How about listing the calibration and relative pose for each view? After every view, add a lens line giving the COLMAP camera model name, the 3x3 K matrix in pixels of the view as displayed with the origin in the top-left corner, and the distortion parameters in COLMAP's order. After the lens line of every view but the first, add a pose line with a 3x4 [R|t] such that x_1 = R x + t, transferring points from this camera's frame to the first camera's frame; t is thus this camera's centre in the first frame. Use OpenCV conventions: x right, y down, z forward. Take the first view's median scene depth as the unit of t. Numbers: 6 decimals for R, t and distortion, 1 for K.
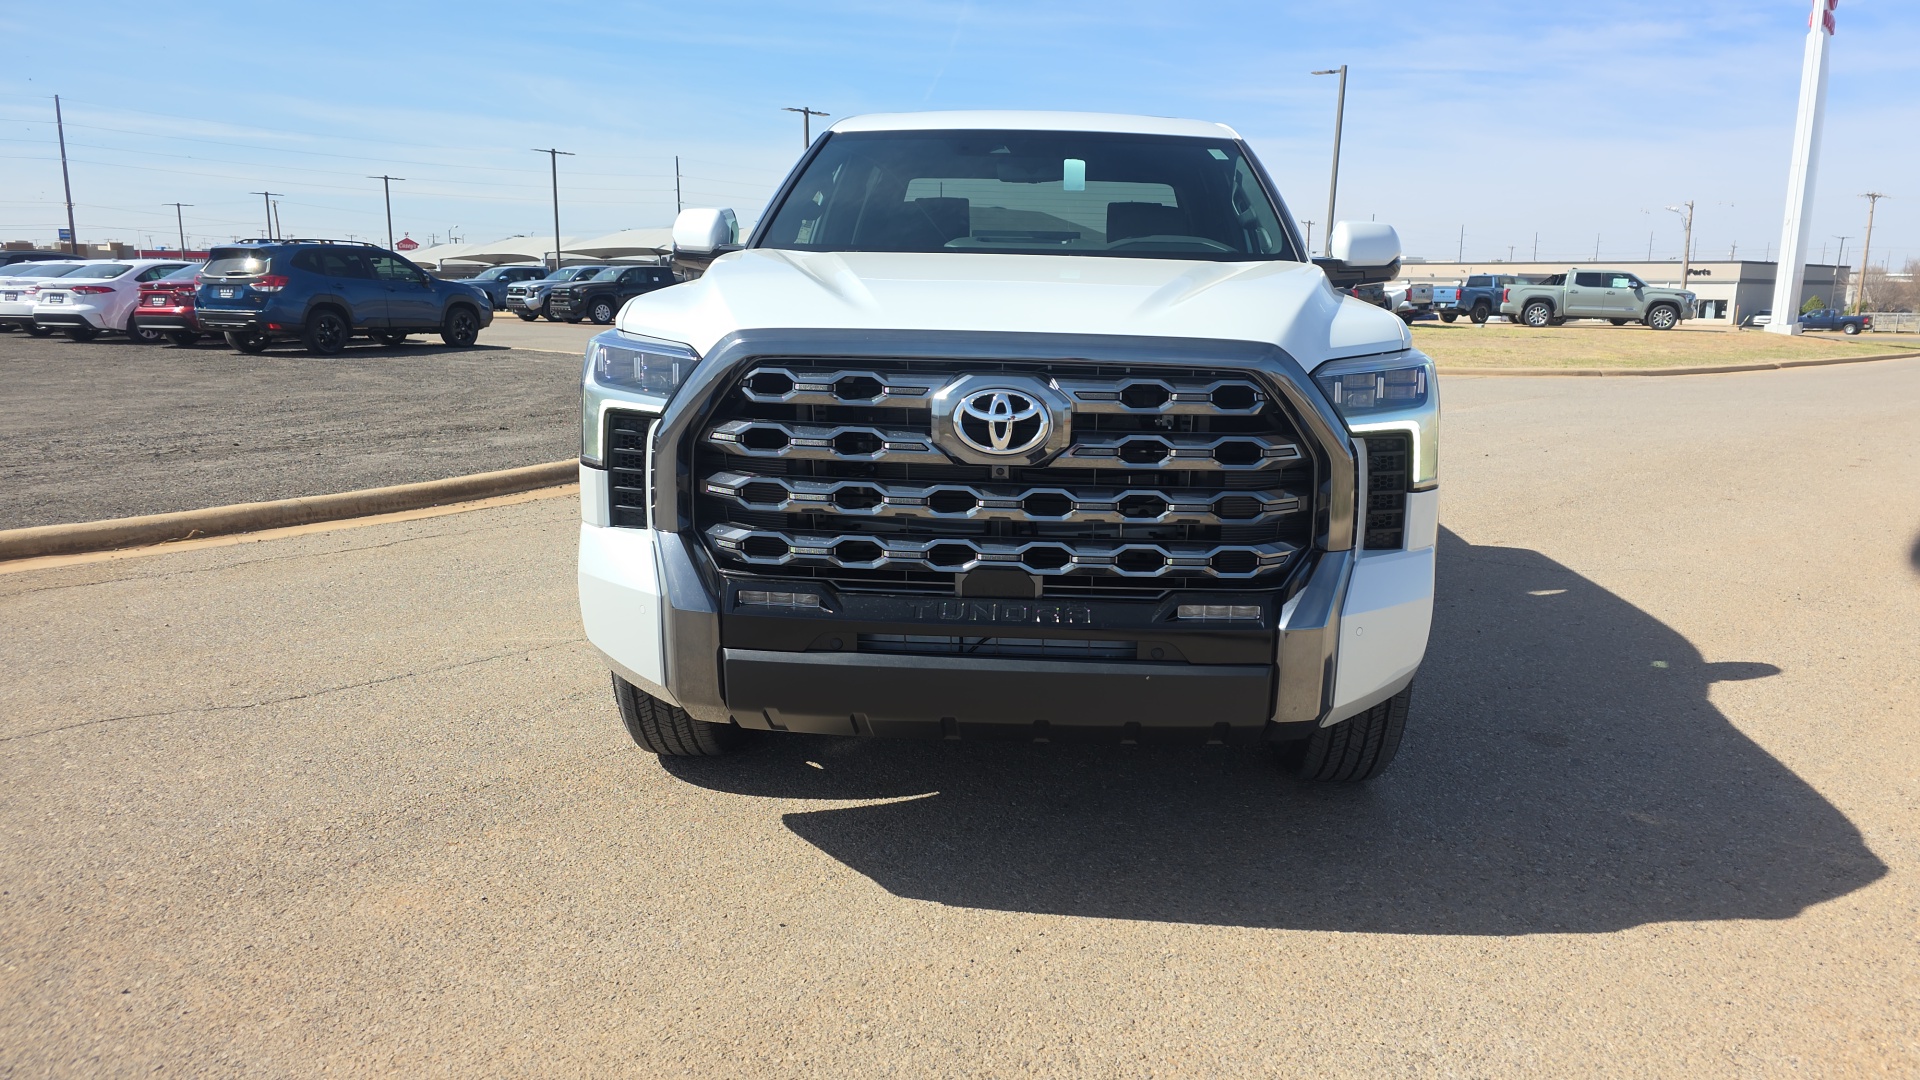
lens RADIAL K [[1335.2, 0, 960.0], [0, 1335.2, 540.0], [0, 0, 1]] dist [0.007184, -0.002421]
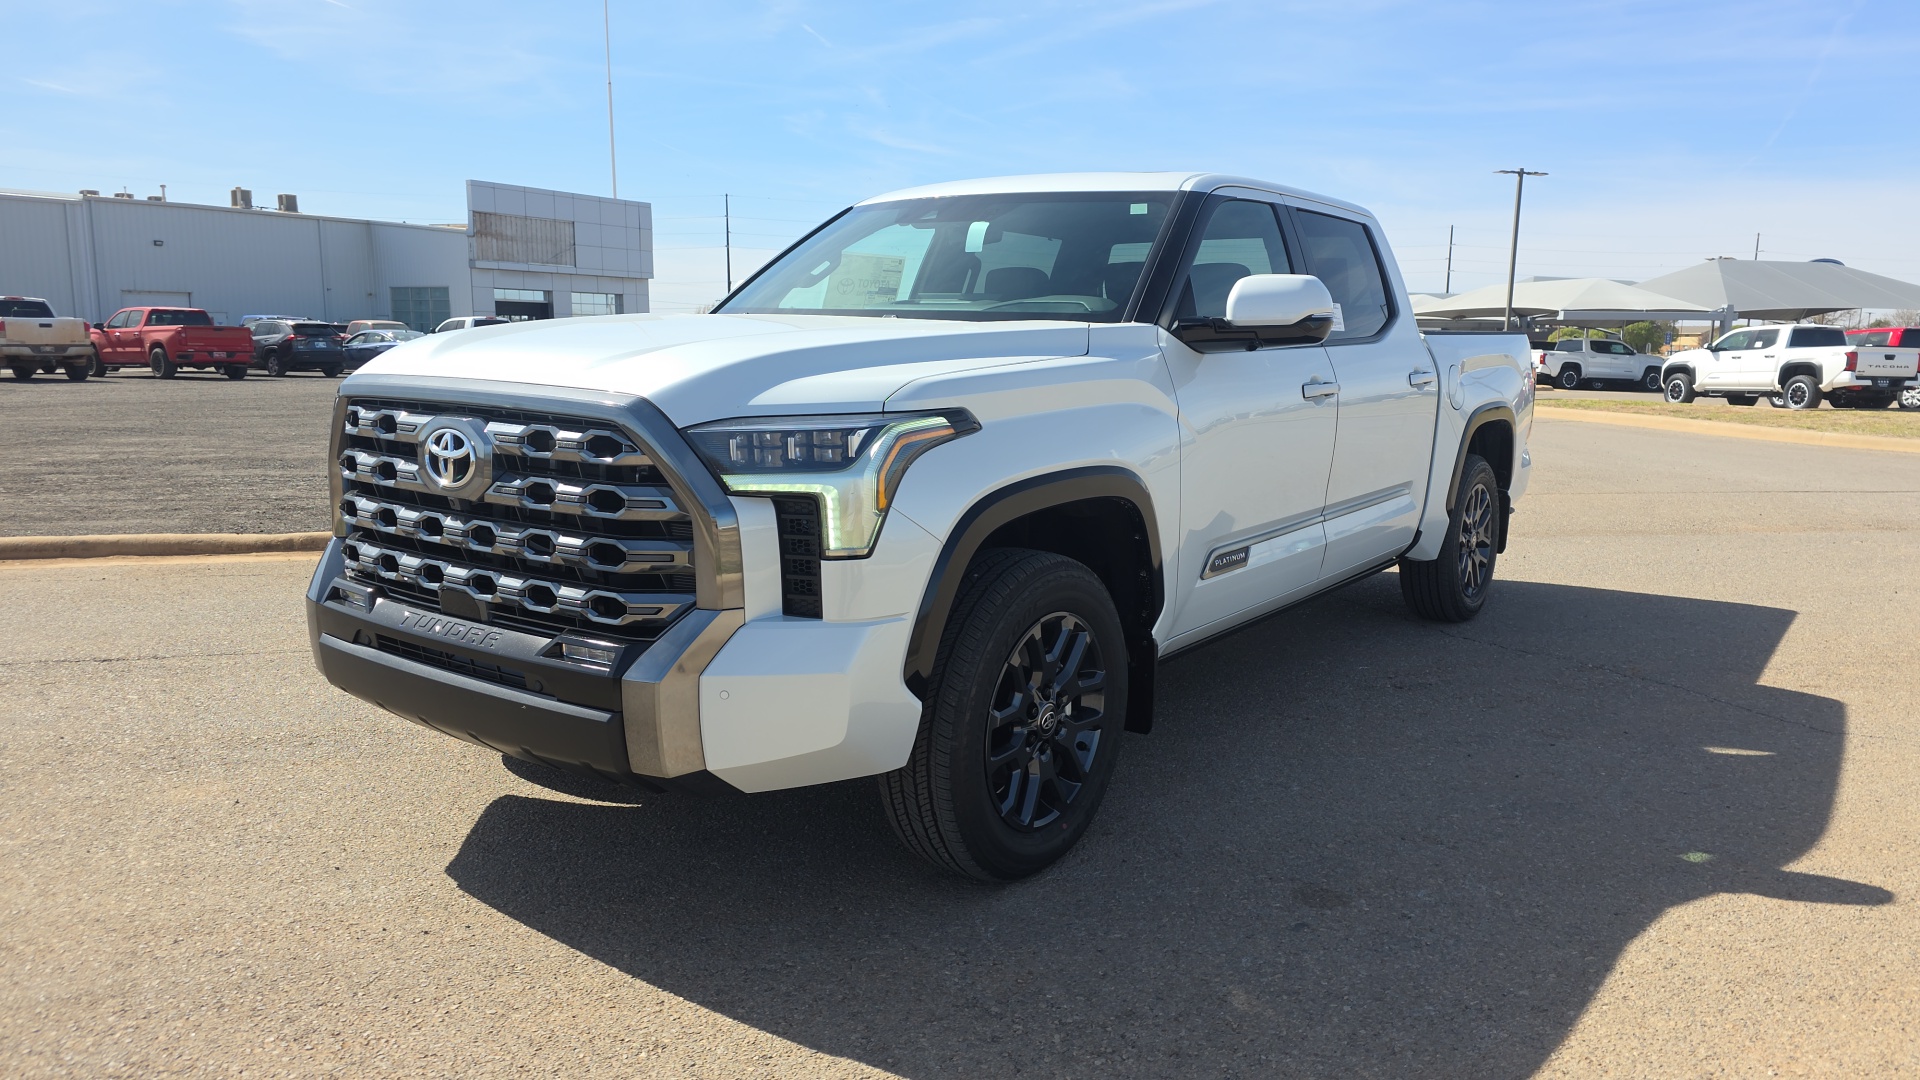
lens RADIAL K [[1240.5, 0, 954.2], [0, 1240.5, 626.5], [0, 0, 1]] dist [0.022760, 0.002333]
pose [[0.849109, 0.115878, -0.515351, 0.920815], [-0.108774, 0.993089, 0.044079, -0.039655], [0.516897, 0.018629, 0.855845, 0.325454]]
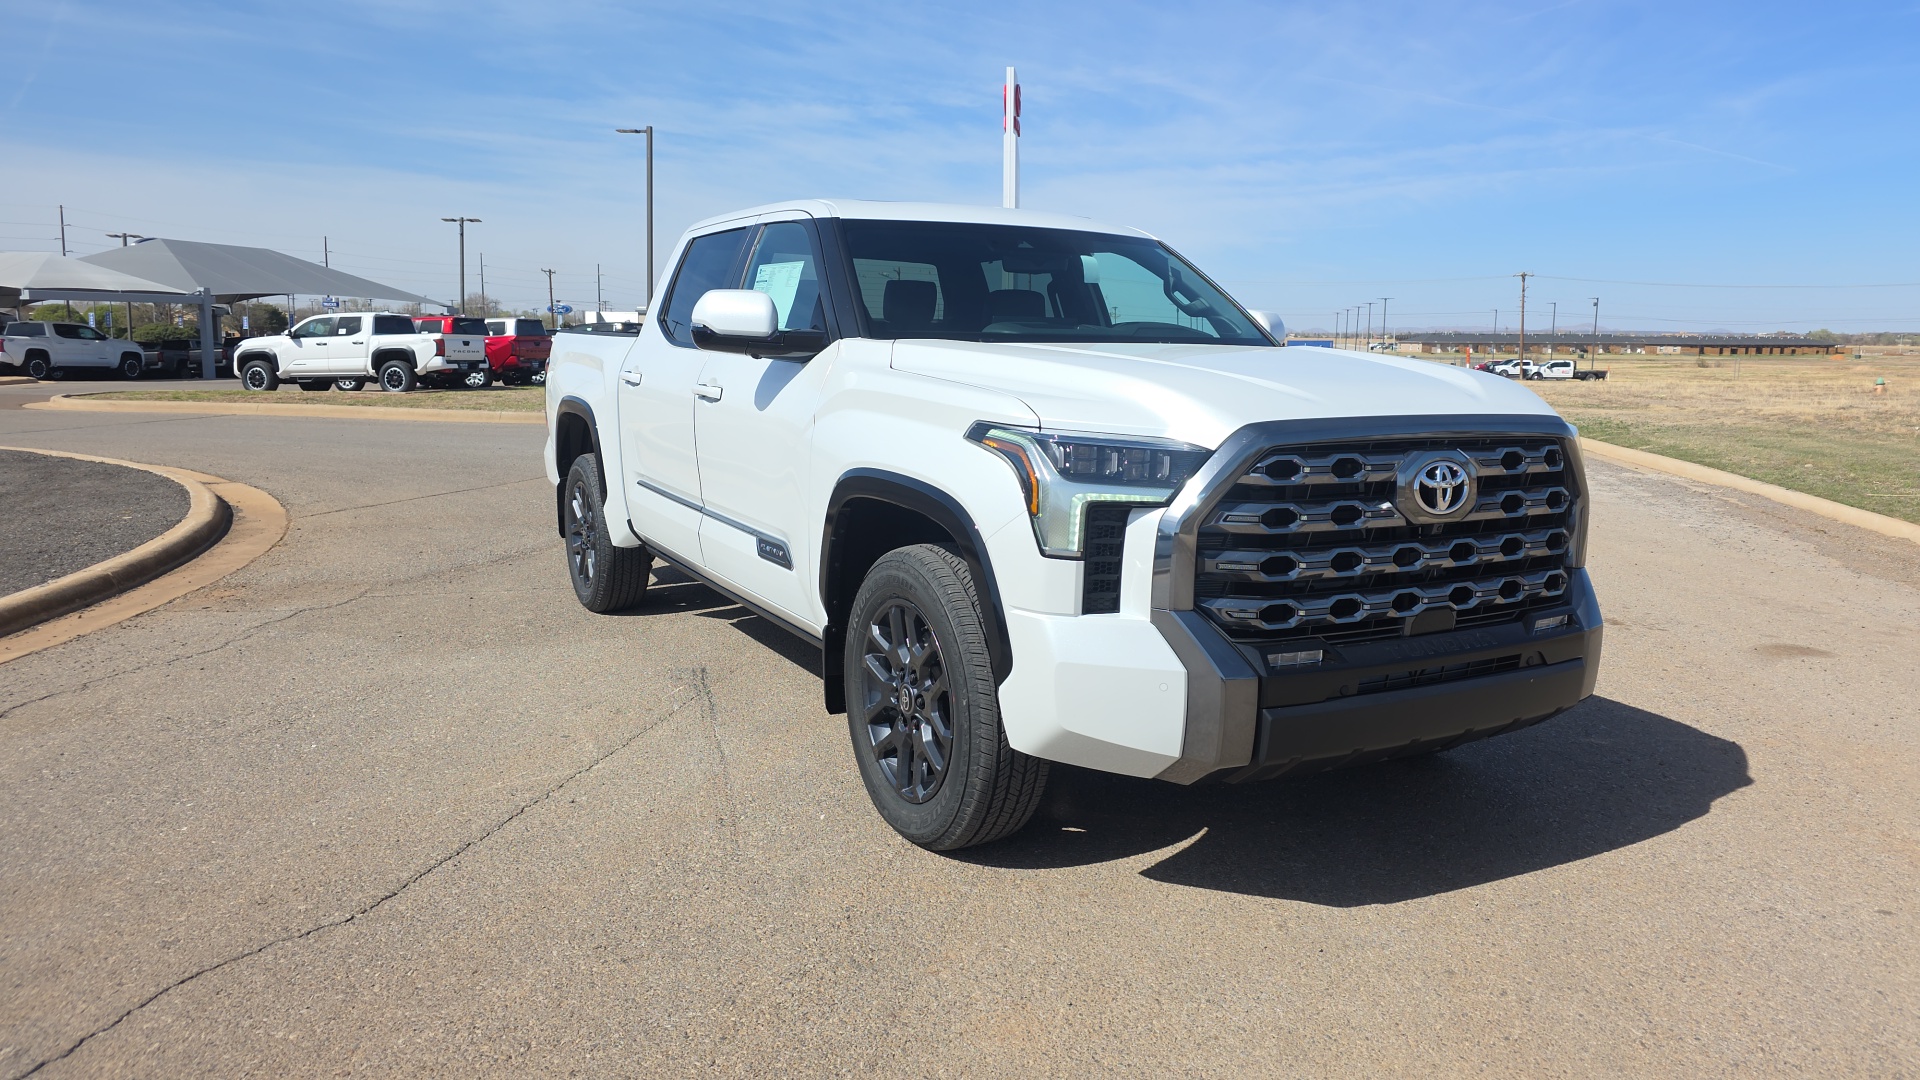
lens RADIAL K [[1329.1, 0, 1043.3], [0, 1329.1, 522.6], [0, 0, 1]] dist [0.026607, -0.030720]
pose [[0.841447, -0.081307, 0.534188, -0.916004], [0.113861, 0.993096, -0.028198, -0.062716], [-0.528207, 0.084550, 0.844895, 0.159133]]
